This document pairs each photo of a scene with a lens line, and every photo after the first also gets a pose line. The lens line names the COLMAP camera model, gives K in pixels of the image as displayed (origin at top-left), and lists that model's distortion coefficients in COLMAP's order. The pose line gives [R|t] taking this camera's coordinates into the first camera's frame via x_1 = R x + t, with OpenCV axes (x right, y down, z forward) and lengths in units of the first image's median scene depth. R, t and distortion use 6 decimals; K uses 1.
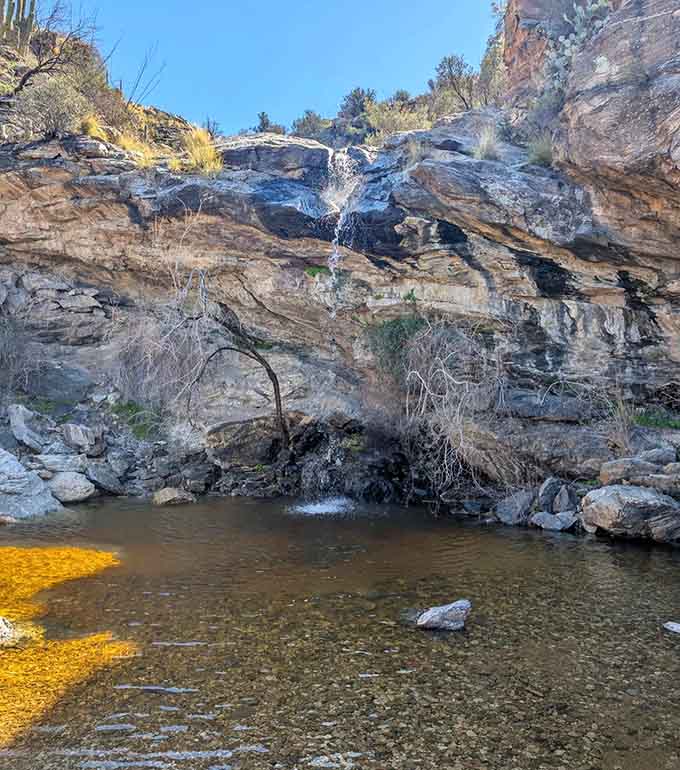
lens RADIAL K [[651.1, 0, 338.4], [0, 651.1, 387.1], [0, 0, 1]] dist [0.007876, 0.001580]
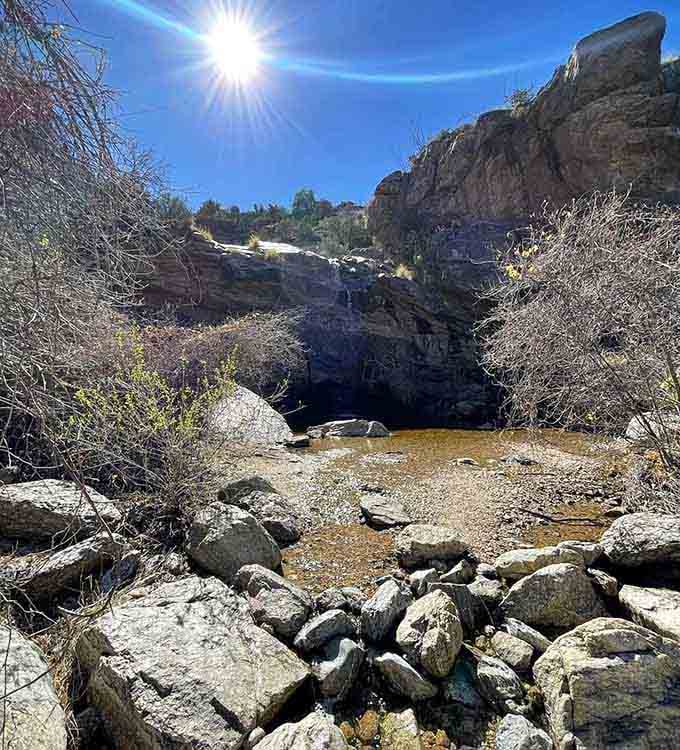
lens RADIAL K [[380.2, 0, 345.8], [0, 380.2, 362.9], [0, 0, 1]] dist [-0.012164, -0.000203]
pose [[0.897659, 0.034810, 0.439313, -0.575290], [-0.016848, 0.998857, -0.044721, 0.049642], [-0.440368, 0.032743, 0.897220, -0.197971]]
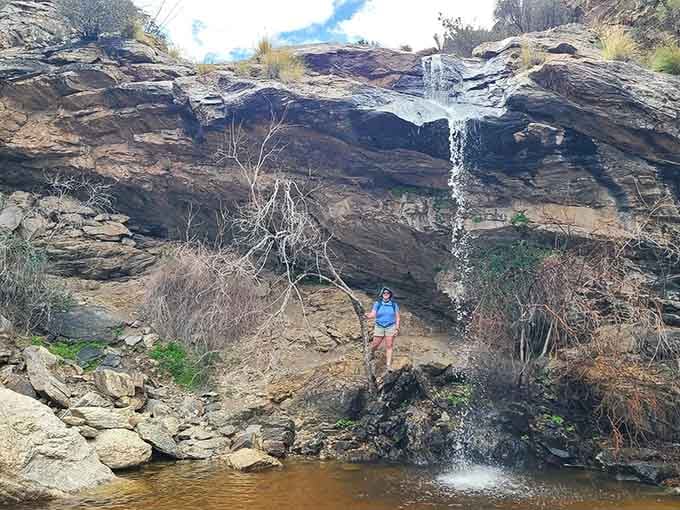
lens RADIAL K [[679.4, 0, 365.7], [0, 679.4, 252.7], [0, 0, 1]] dist [0.039742, 0.000000]
pose [[0.998343, 0.010612, 0.056558, -0.153064], [-0.002846, 0.990751, -0.135661, 0.029593], [-0.057474, 0.135275, 0.989140, 0.138096]]
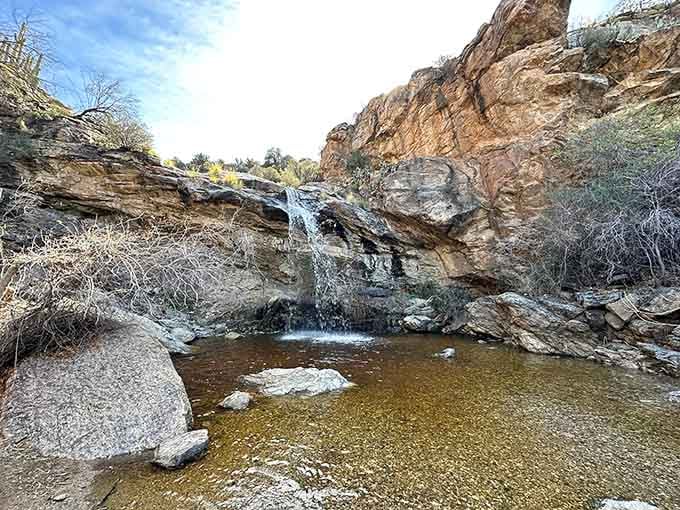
lens RADIAL K [[272.0, 0, 341.0], [0, 272.0, 254.1], [0, 0, 1]] dist [-0.010505, 0.000006]
pose [[0.835260, 0.067723, 0.545669, -0.420598], [0.002219, 0.991963, -0.126510, 0.017797], [-0.549851, 0.106879, 0.828397, 0.065686]]
